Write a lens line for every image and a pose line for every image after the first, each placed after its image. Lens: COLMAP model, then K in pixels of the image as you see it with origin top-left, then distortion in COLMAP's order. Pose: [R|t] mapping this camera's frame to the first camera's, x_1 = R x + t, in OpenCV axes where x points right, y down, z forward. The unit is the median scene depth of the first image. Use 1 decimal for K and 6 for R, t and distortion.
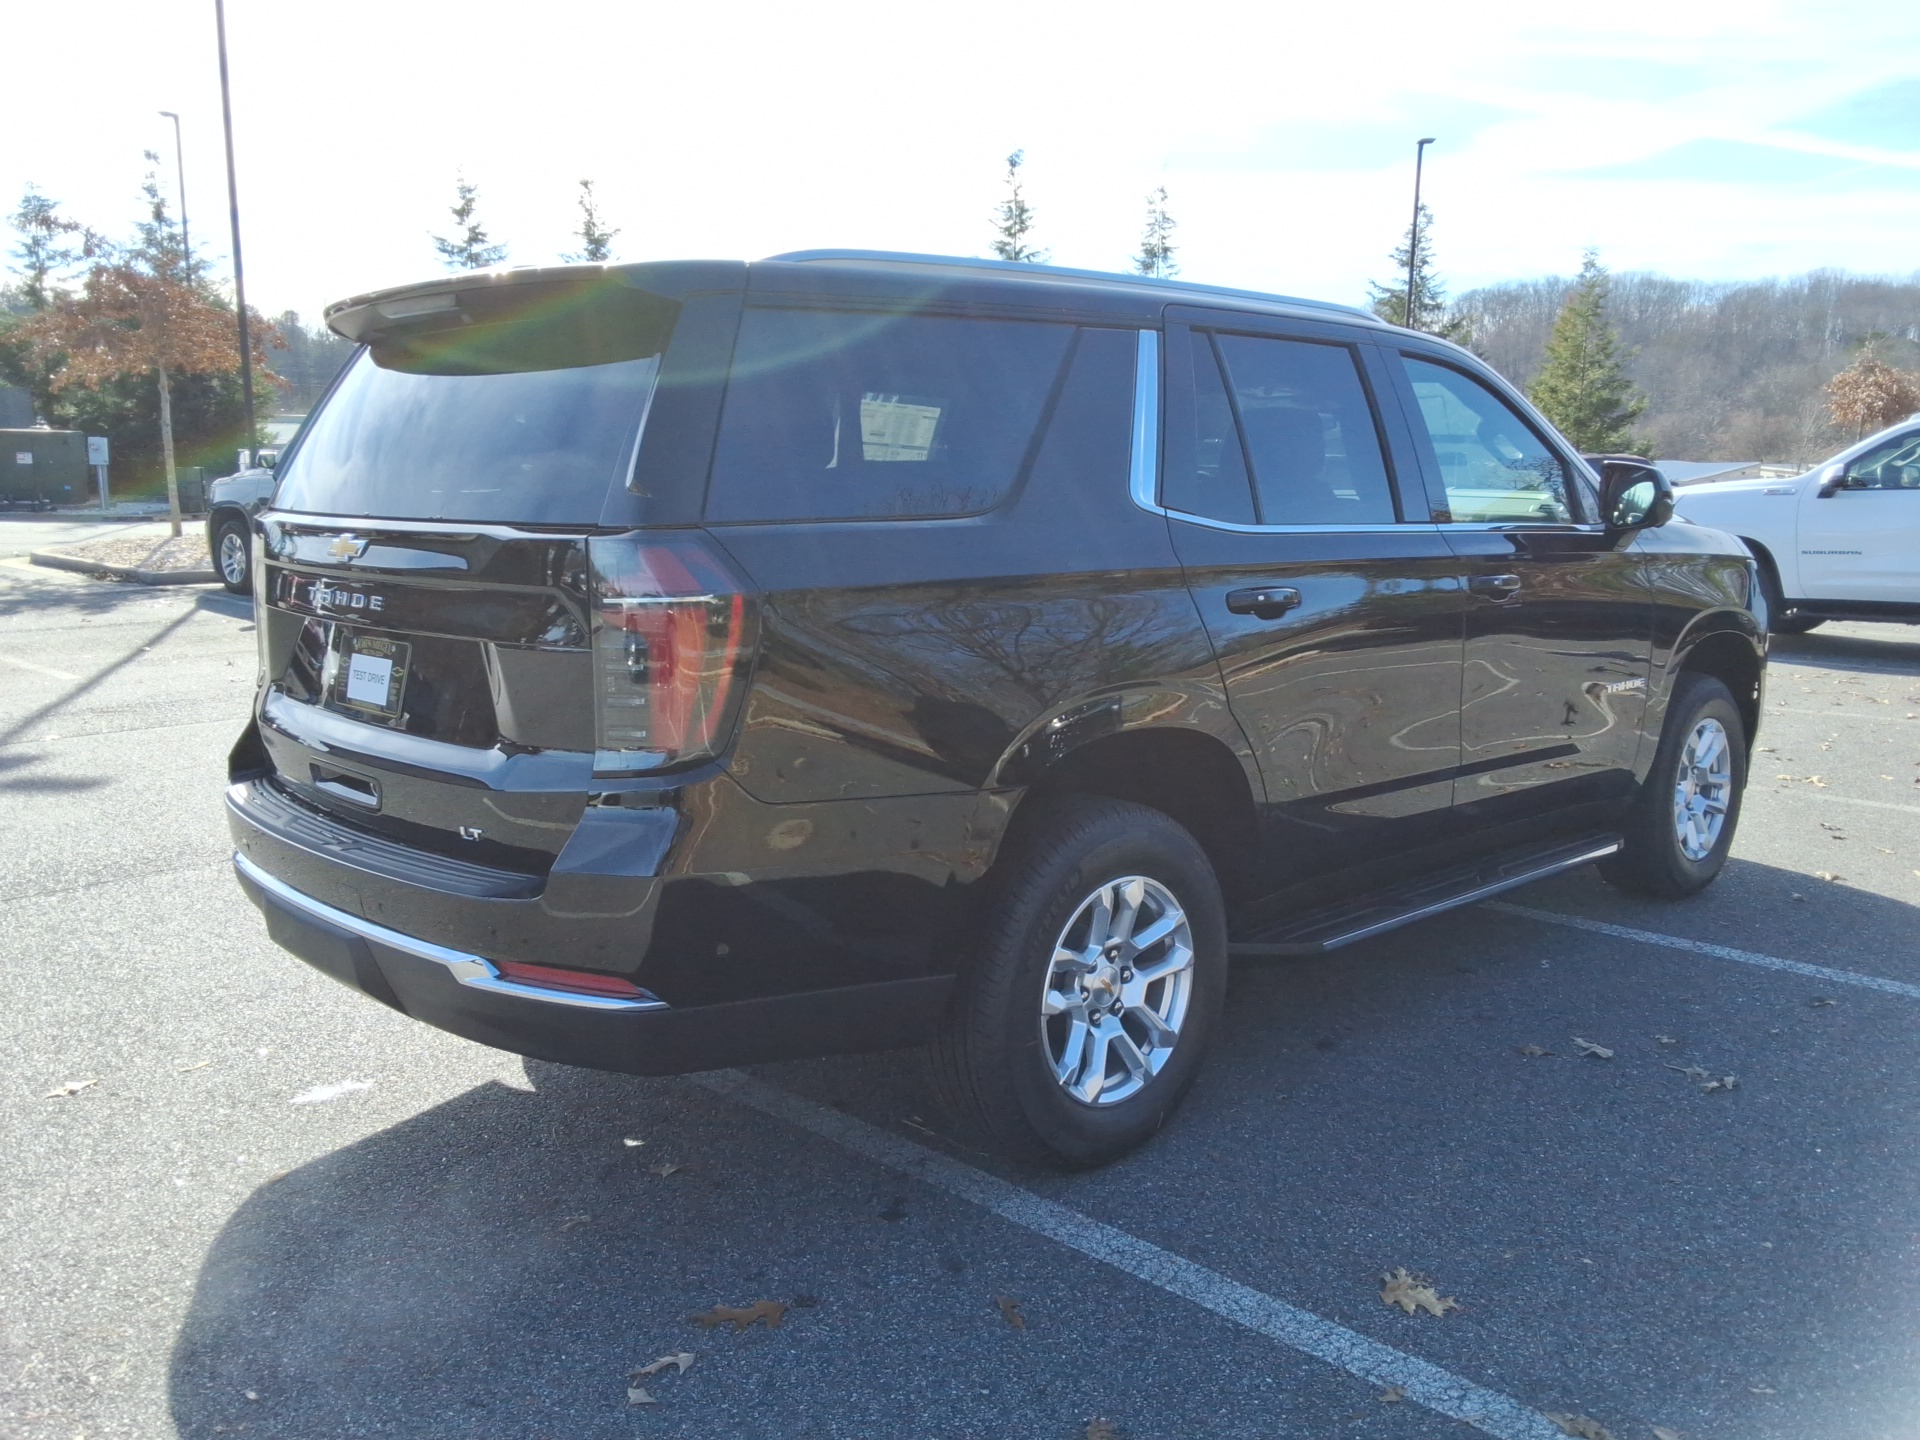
lens RADIAL K [[1543.5, 0, 970.8], [0, 1543.5, 685.5], [0, 0, 1]] dist [0.106793, -0.166003]
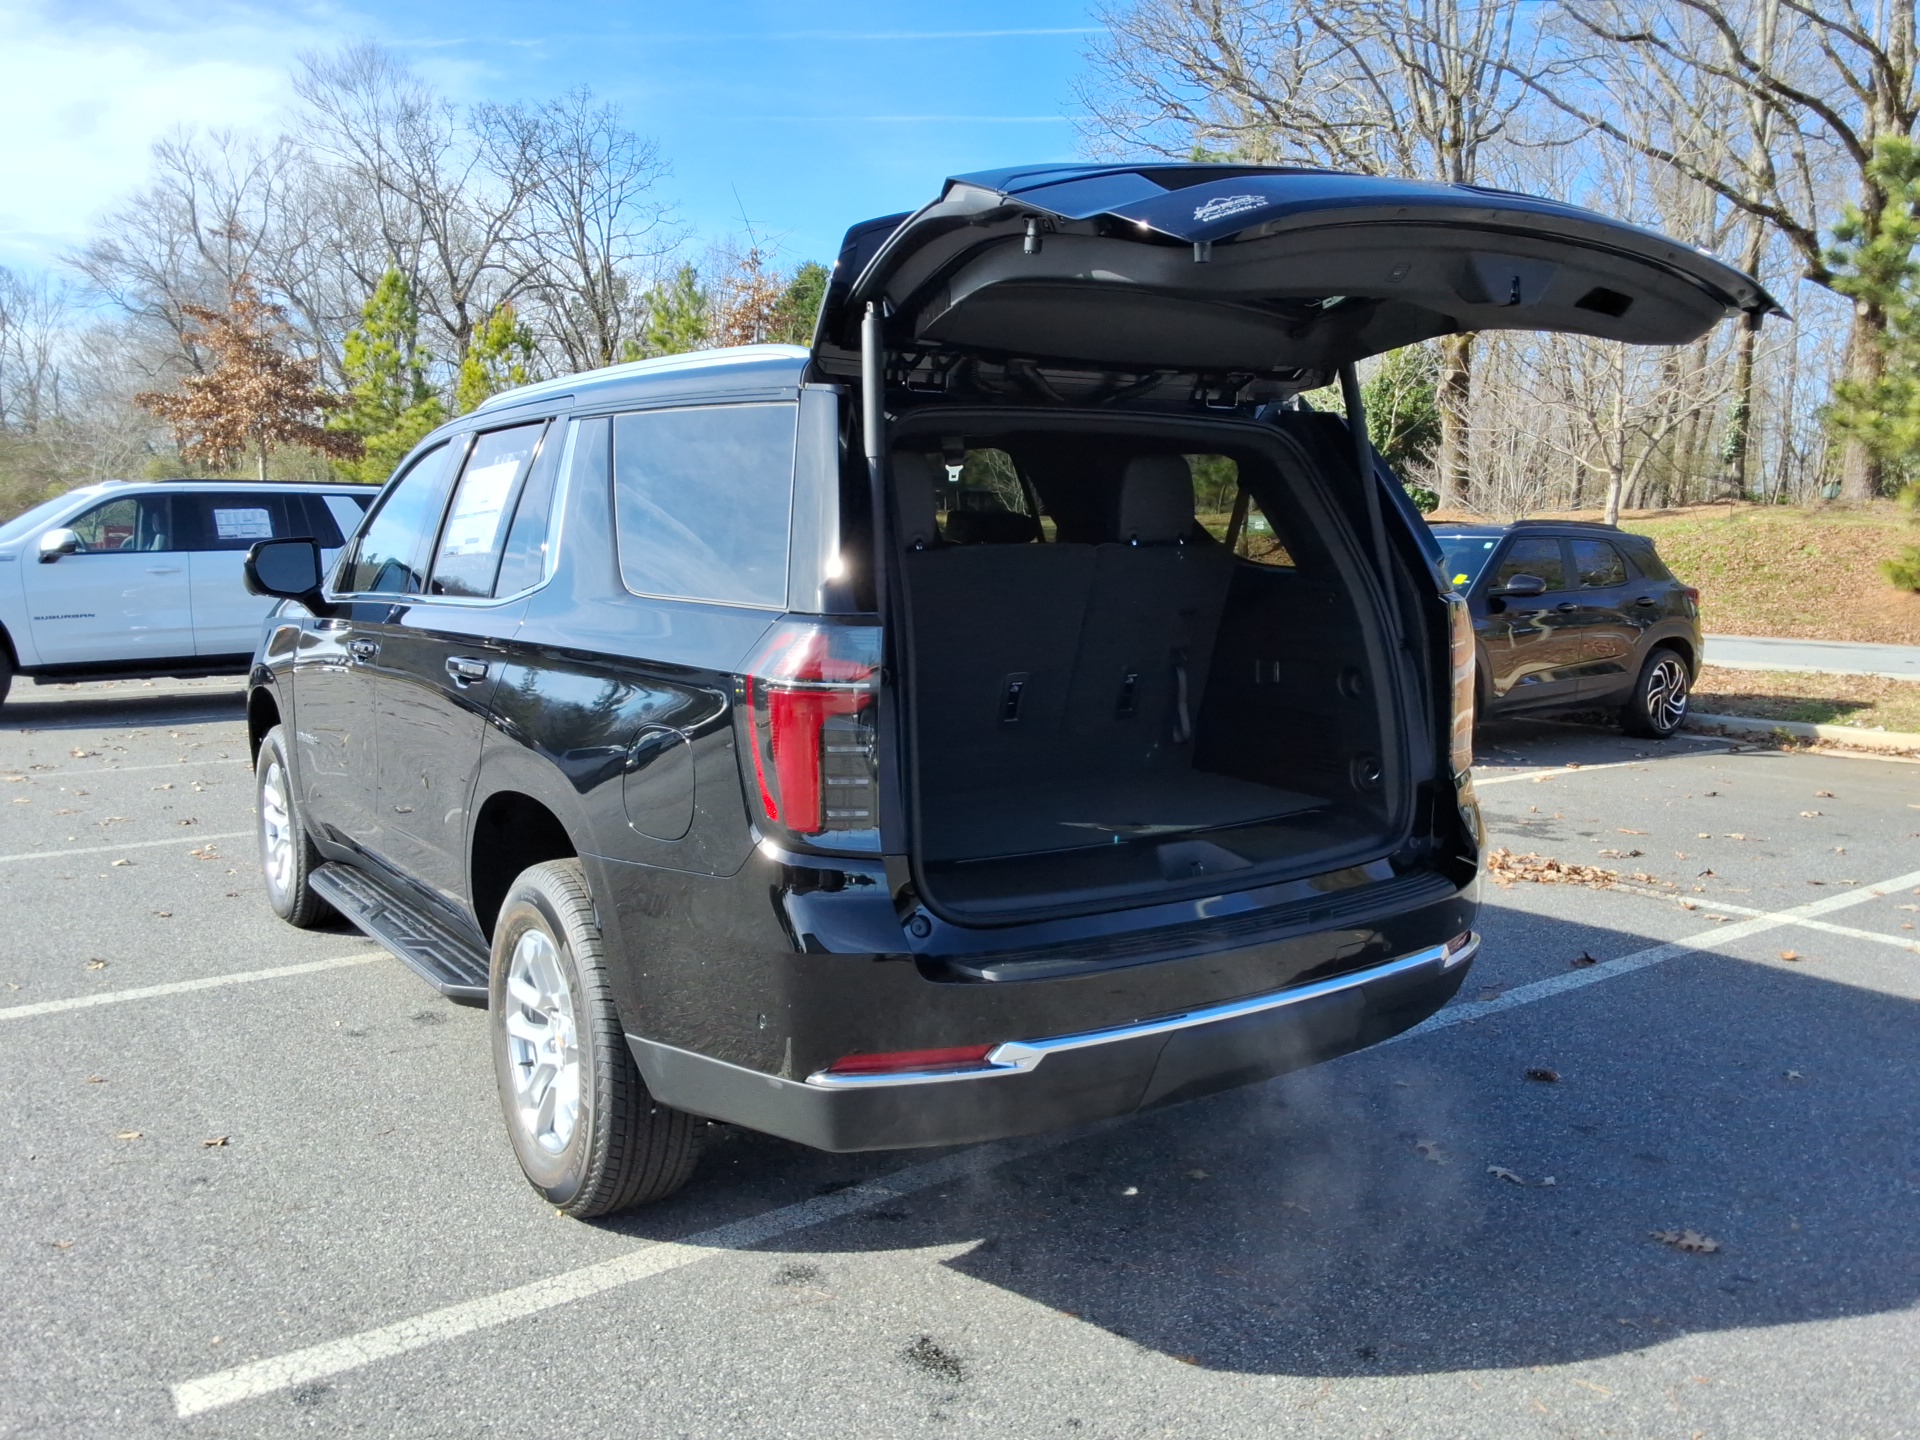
lens RADIAL K [[1543.5, 0, 970.8], [0, 1543.5, 685.5], [0, 0, 1]] dist [0.106793, -0.166003]
pose [[0.164475, -0.097719, 0.981529, -0.818316], [0.134661, 0.987988, 0.075797, -0.089613], [-0.977146, 0.119707, 0.175658, 0.590020]]
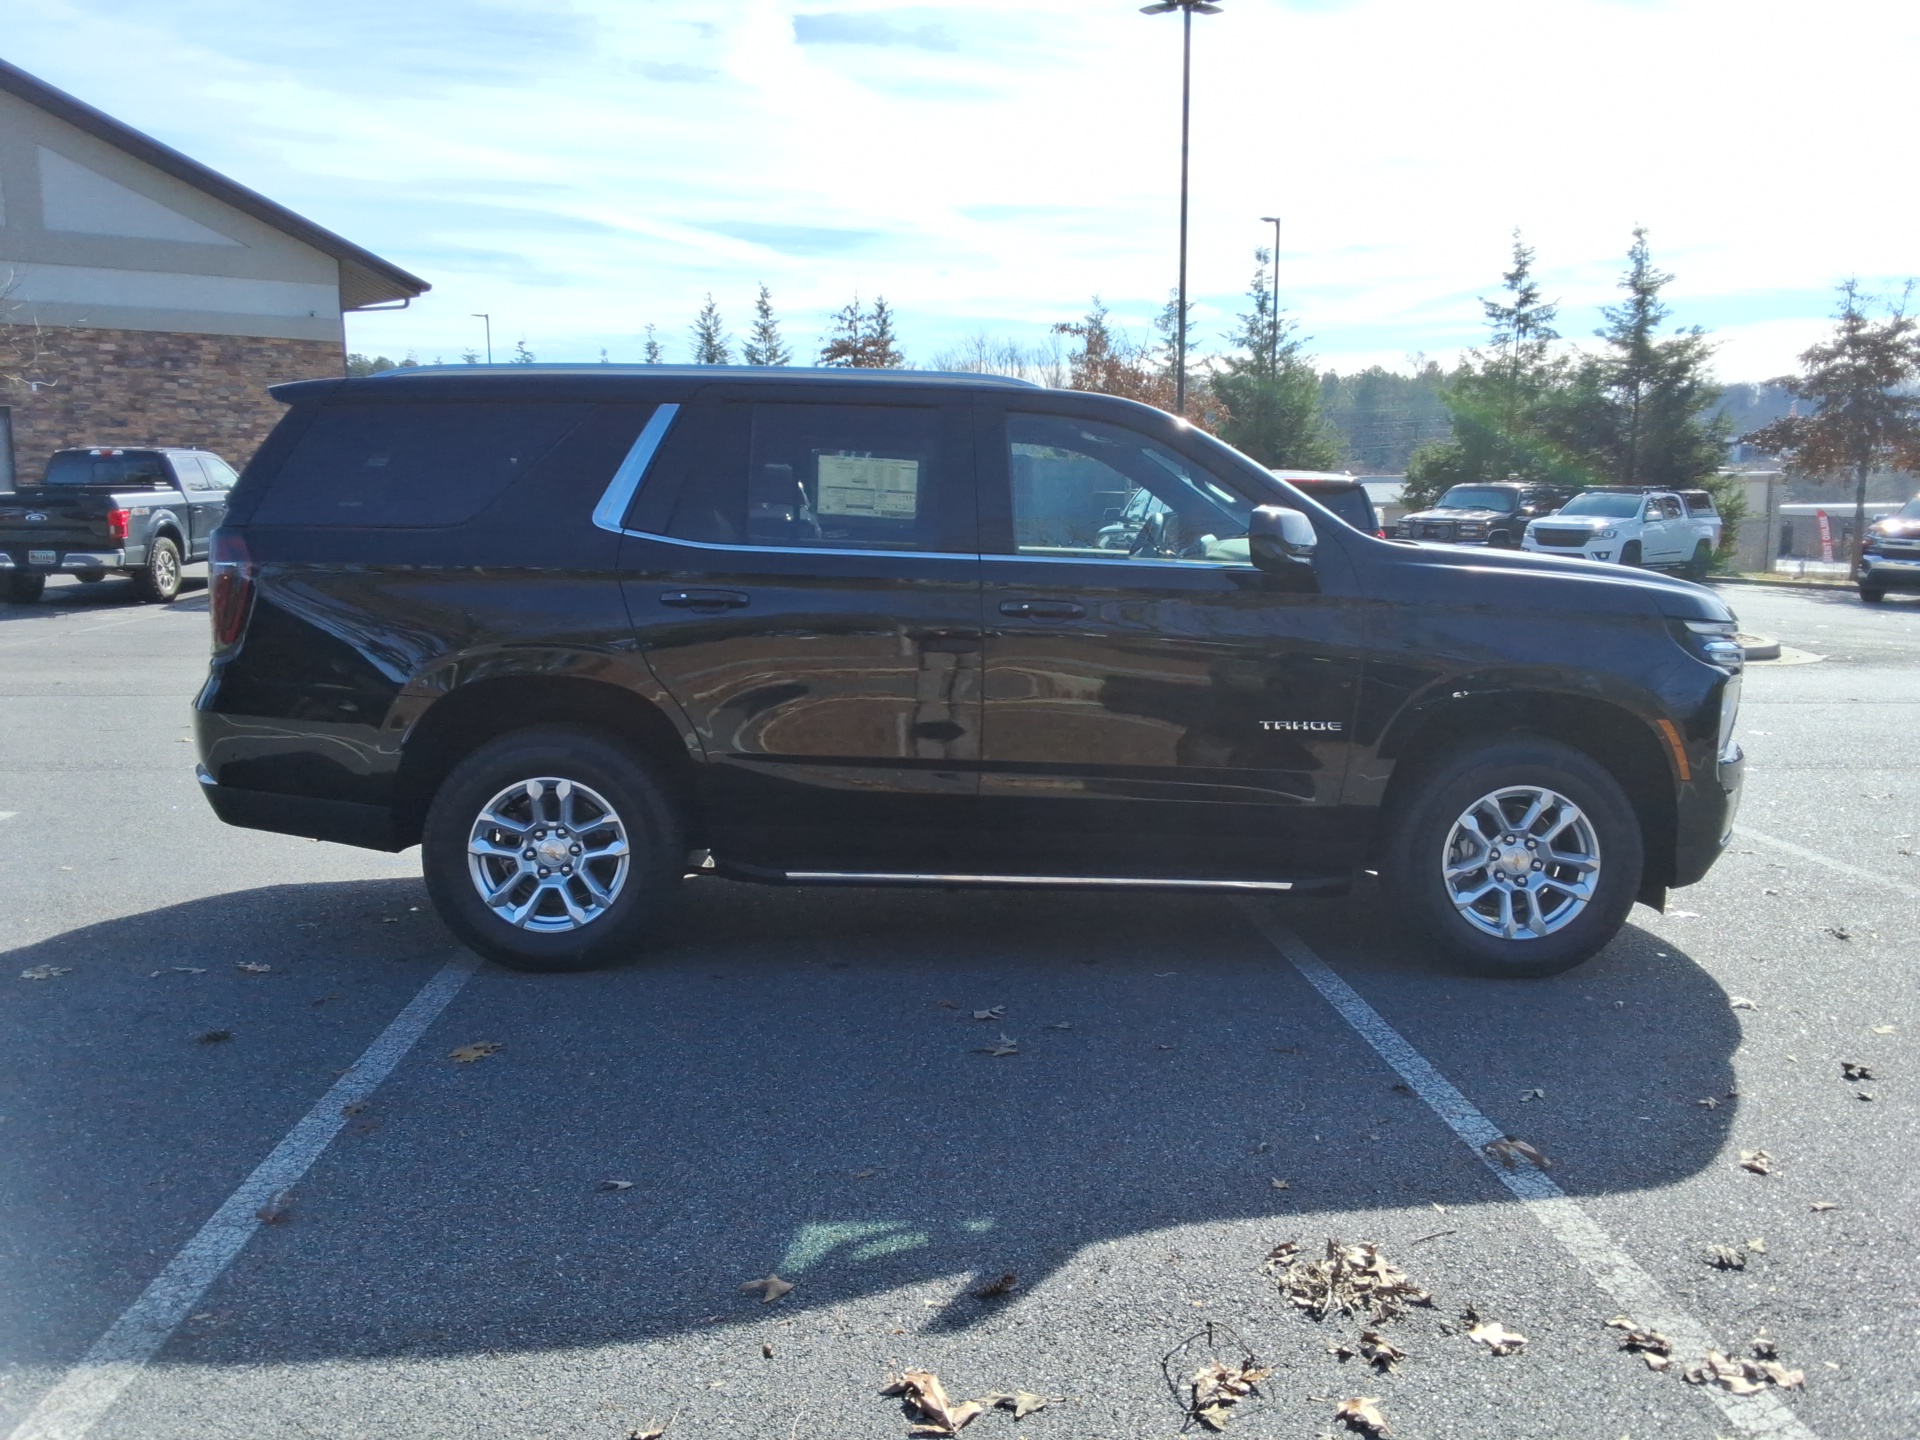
lens RADIAL K [[1543.5, 0, 970.8], [0, 1543.5, 685.5], [0, 0, 1]] dist [0.106793, -0.166003]
pose [[0.731529, 0.079985, -0.677102, 0.870651], [-0.104619, 0.994502, 0.004450, -0.006575], [0.673736, 0.067583, 0.735876, 0.112759]]
